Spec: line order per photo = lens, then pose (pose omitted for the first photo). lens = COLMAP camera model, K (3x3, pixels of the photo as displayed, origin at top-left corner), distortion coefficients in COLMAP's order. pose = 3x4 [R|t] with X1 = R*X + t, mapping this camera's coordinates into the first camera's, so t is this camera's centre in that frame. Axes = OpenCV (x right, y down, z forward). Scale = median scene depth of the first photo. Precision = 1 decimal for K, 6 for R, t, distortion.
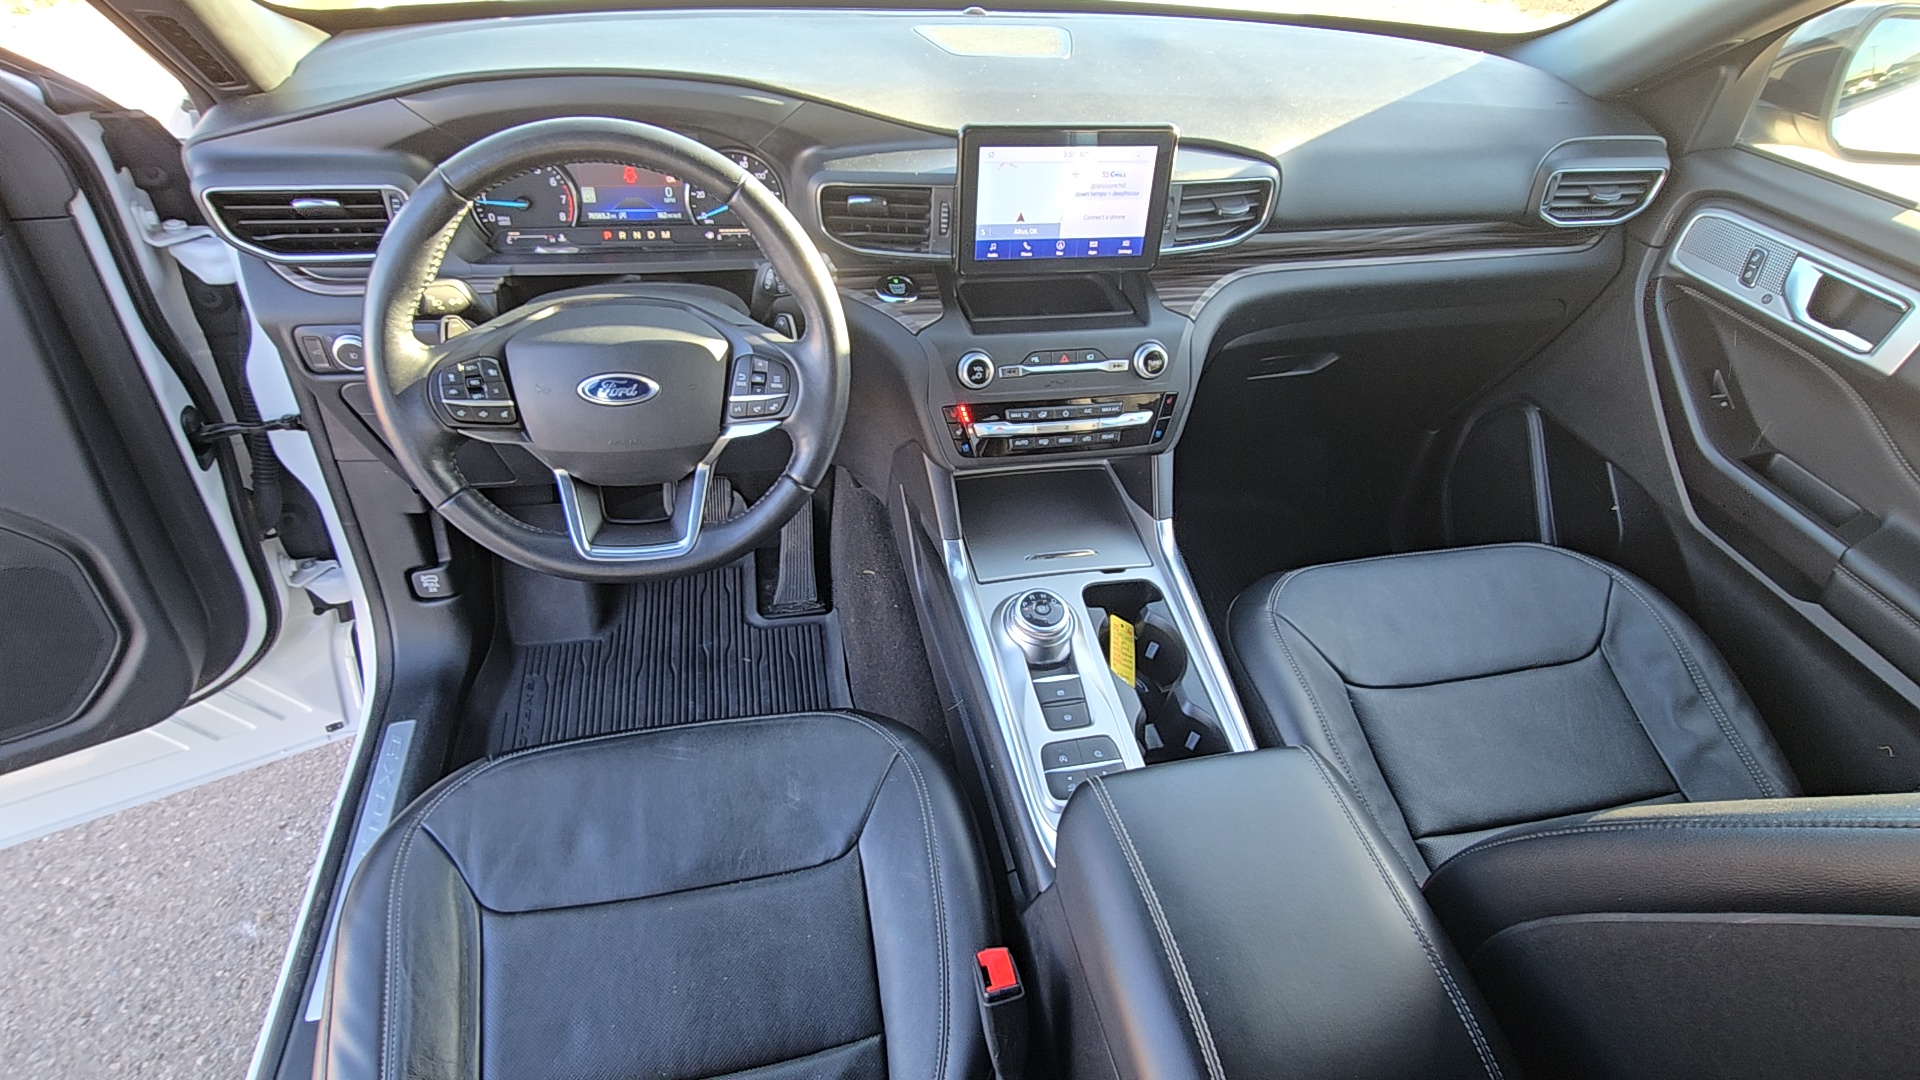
lens RADIAL K [[974.2, 0, 974.7], [0, 974.2, 541.3], [0, 0, 1]] dist [0.002717, 0.000185]
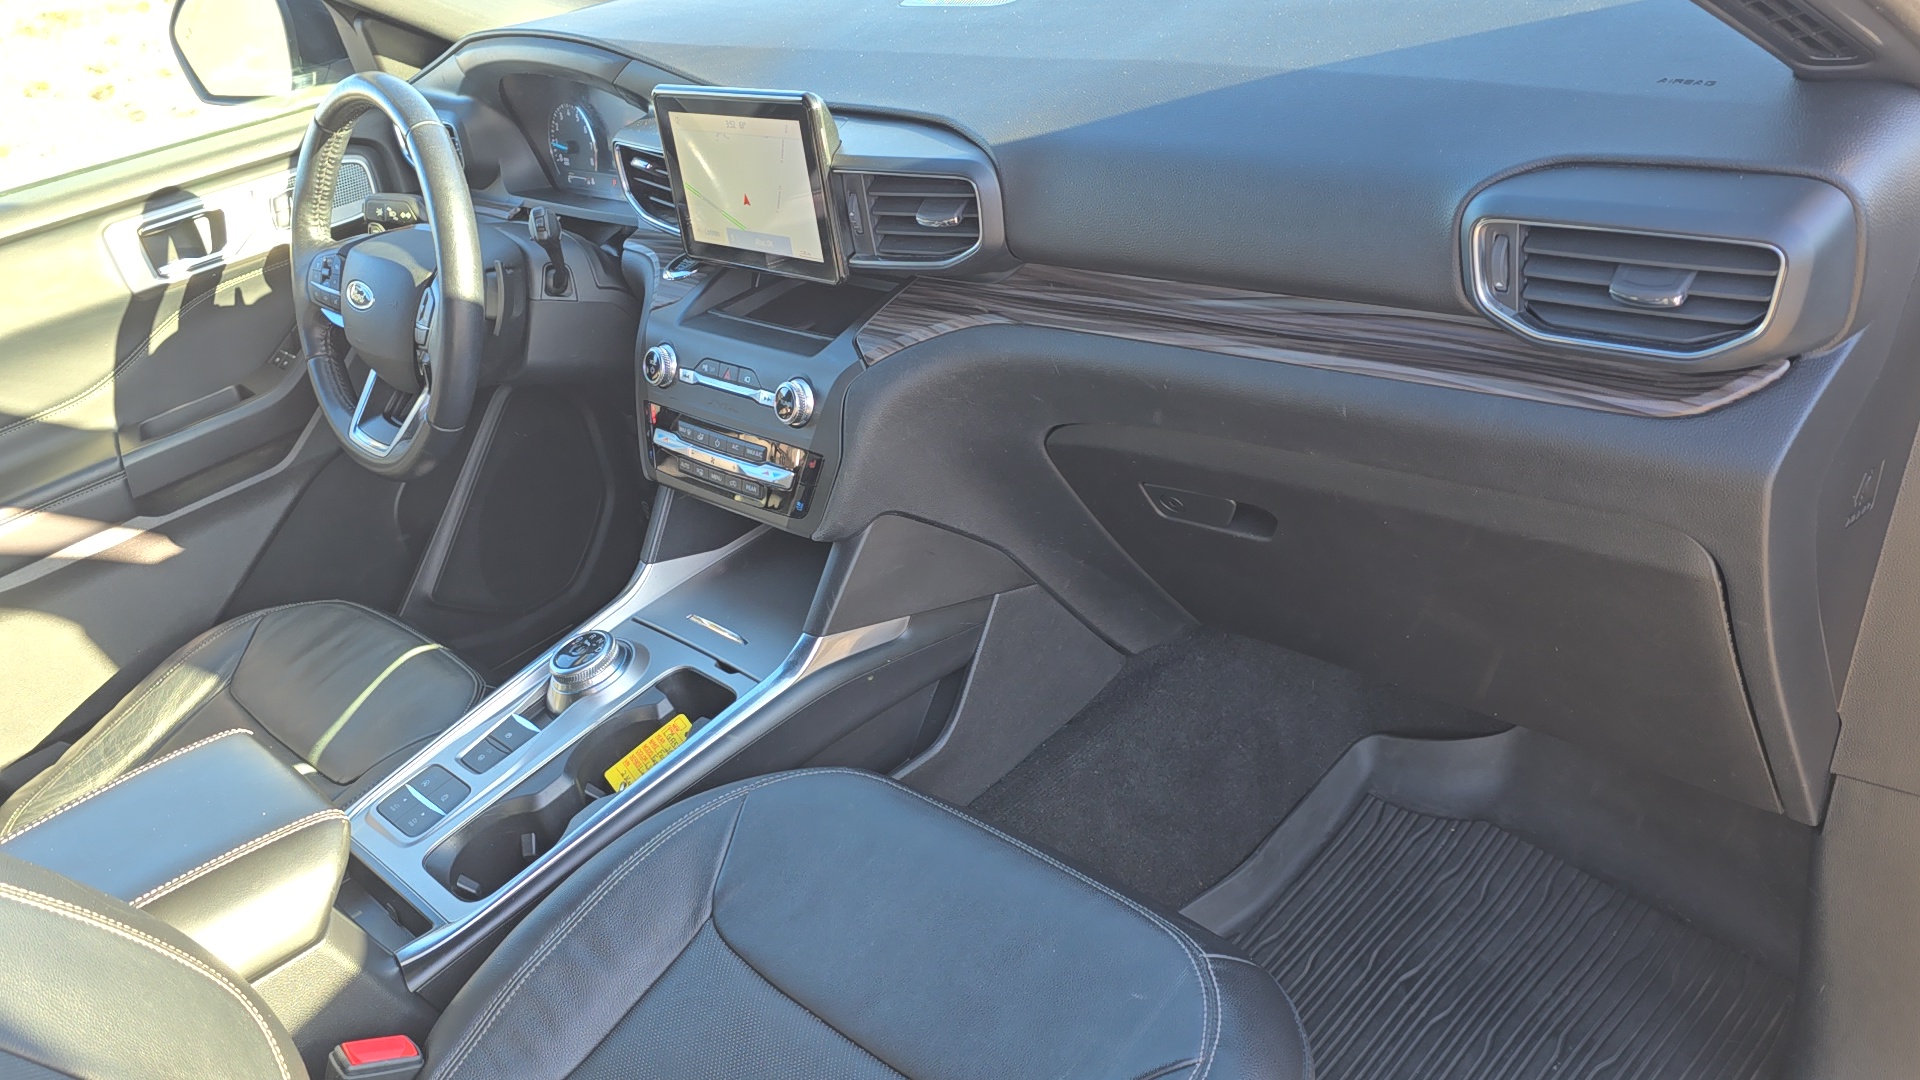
lens RADIAL K [[1606.2, 0, 949.1], [0, 1606.2, 543.2], [0, 0, 1]] dist [-0.006936, 0.016099]
pose [[0.482009, 0.262315, -0.835977, 1.271810], [-0.364008, 0.927844, 0.081262, -0.228132], [0.796973, 0.265133, 0.542714, 0.472628]]
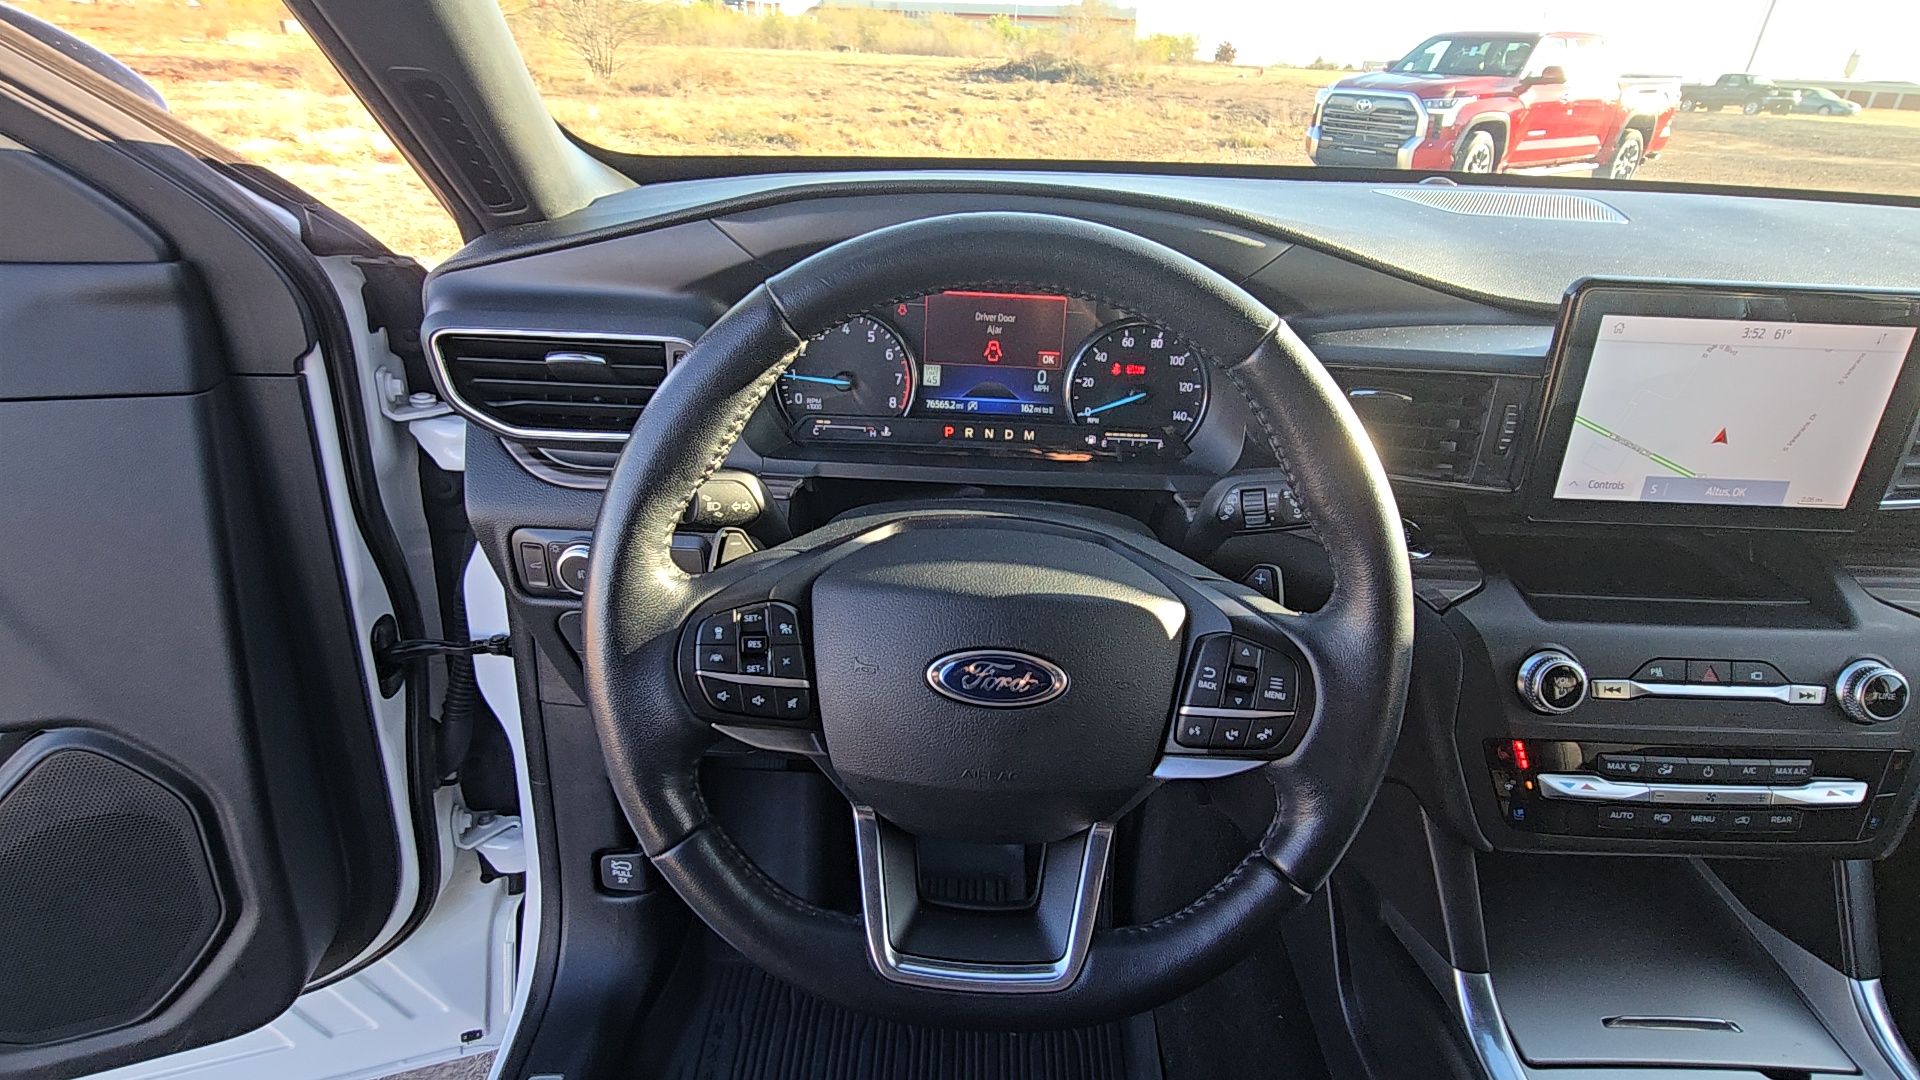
lens RADIAL K [[974.2, 0, 979.3], [0, 974.2, 547.0], [0, 0, 1]] dist [0.002717, 0.000185]
pose [[0.978634, 0.072352, -0.192461, -0.217060], [-0.115479, 0.967876, -0.223340, -0.082199], [0.170119, 0.240793, 0.955551, 0.362454]]
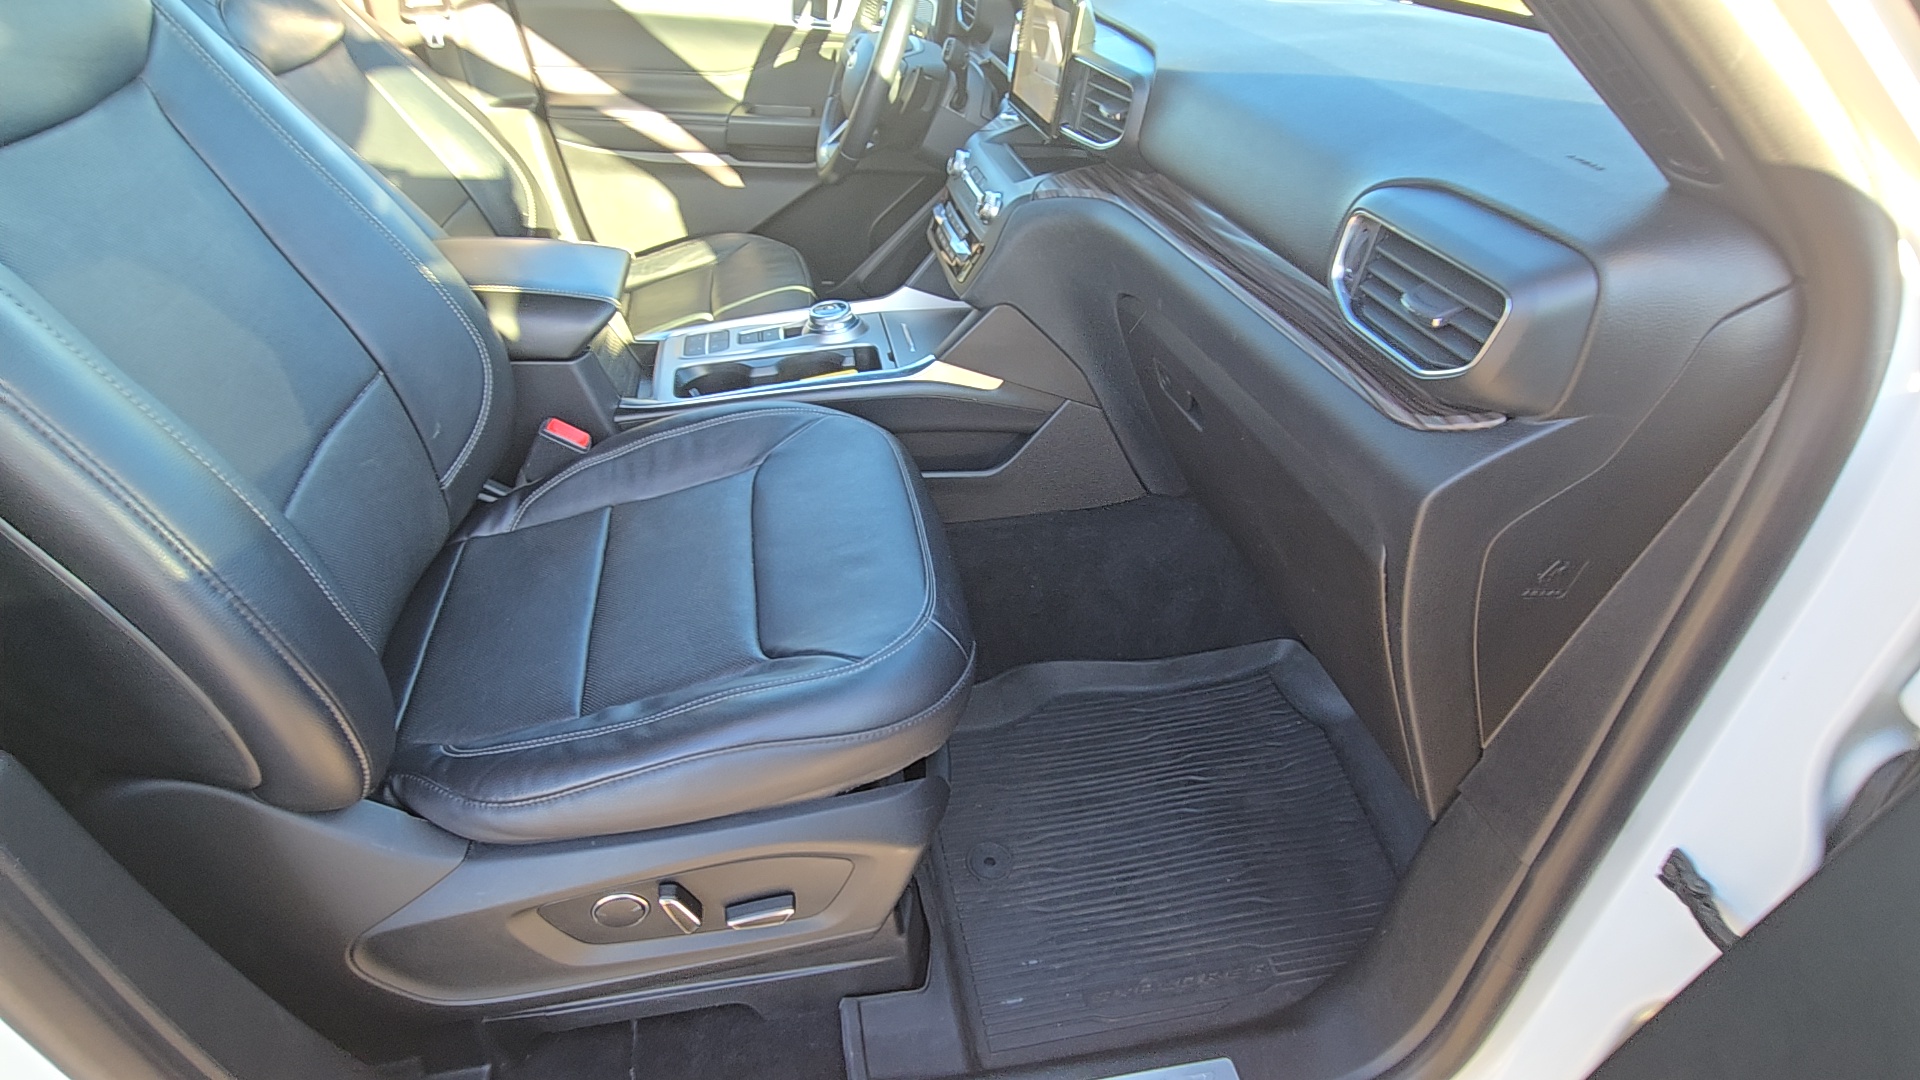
lens RADIAL K [[974.2, 0, 969.3], [0, 974.2, 533.9], [0, 0, 1]] dist [0.002717, 0.000185]
pose [[-0.015464, 0.504716, -0.863147, 1.294855], [-0.700633, 0.610407, 0.369482, -0.346704], [0.713354, 0.610463, 0.344181, 0.836354]]
